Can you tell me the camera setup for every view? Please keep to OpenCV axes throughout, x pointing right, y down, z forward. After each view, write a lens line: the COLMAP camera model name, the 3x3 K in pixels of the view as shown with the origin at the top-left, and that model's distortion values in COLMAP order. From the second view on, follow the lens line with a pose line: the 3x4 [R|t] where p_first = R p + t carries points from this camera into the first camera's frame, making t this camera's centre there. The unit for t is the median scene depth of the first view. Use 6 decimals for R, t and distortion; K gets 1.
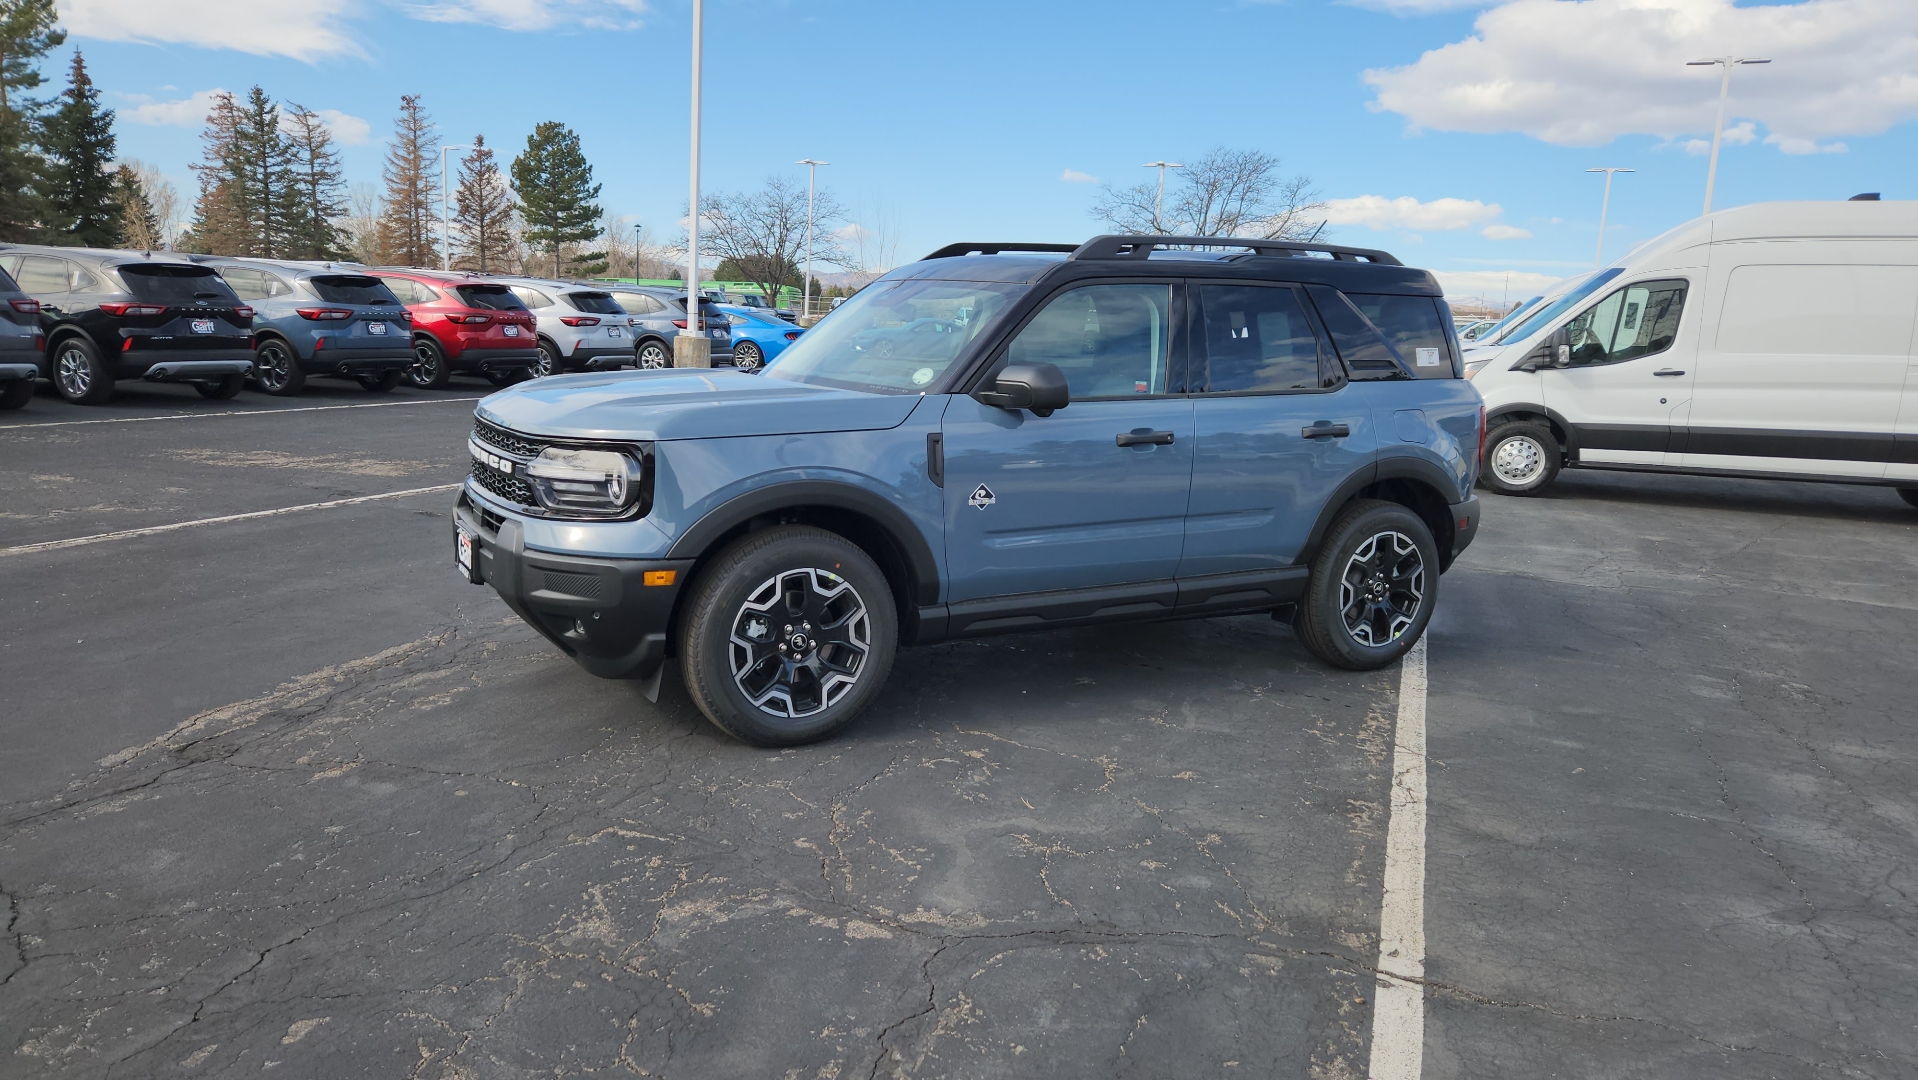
lens RADIAL K [[1279.7, 0, 931.3], [0, 1279.7, 543.4], [0, 0, 1]] dist [0.073323, -0.058188]
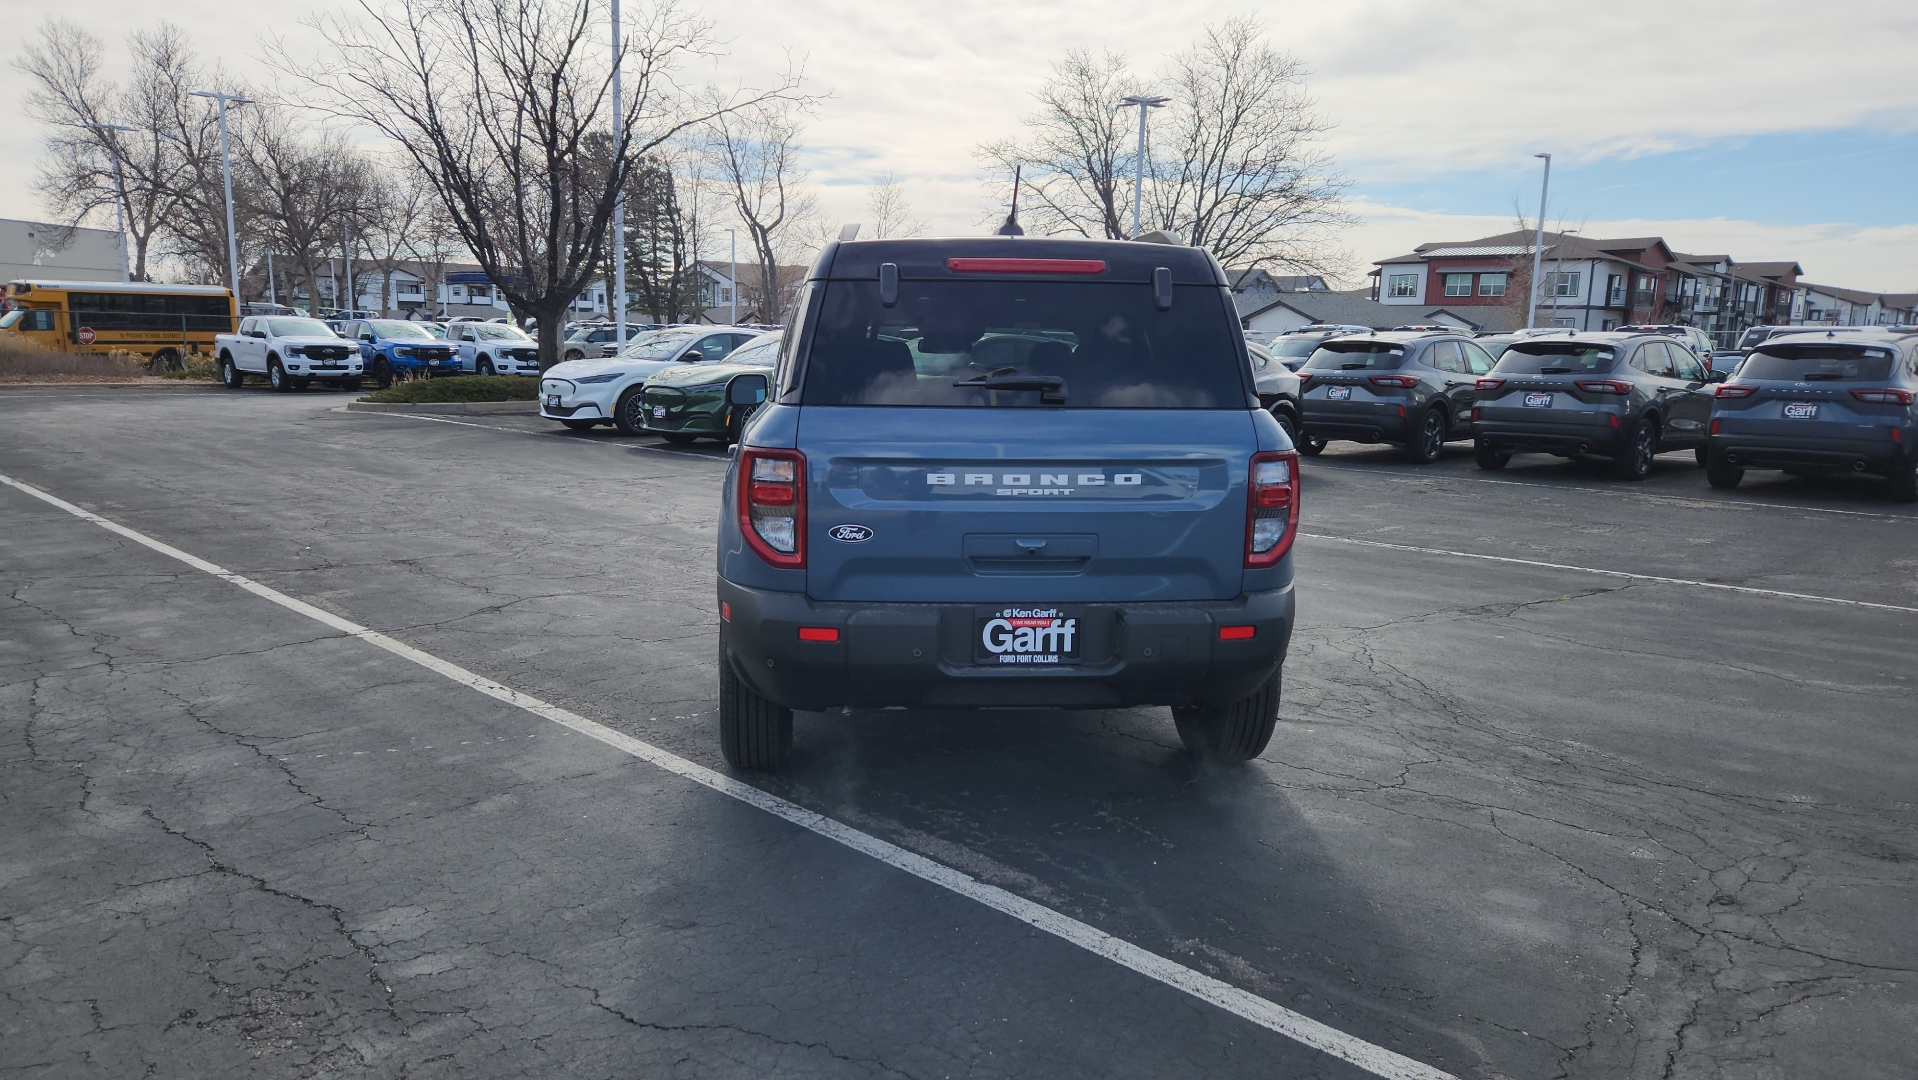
lens RADIAL K [[1279.7, 0, 930.6], [0, 1279.7, 550.0], [0, 0, 1]] dist [0.073323, -0.058188]
pose [[-0.418468, 0.088034, -0.903955, 0.926538], [-0.191290, 0.964422, 0.182476, -0.181267], [0.887859, 0.249278, -0.386740, 1.284324]]
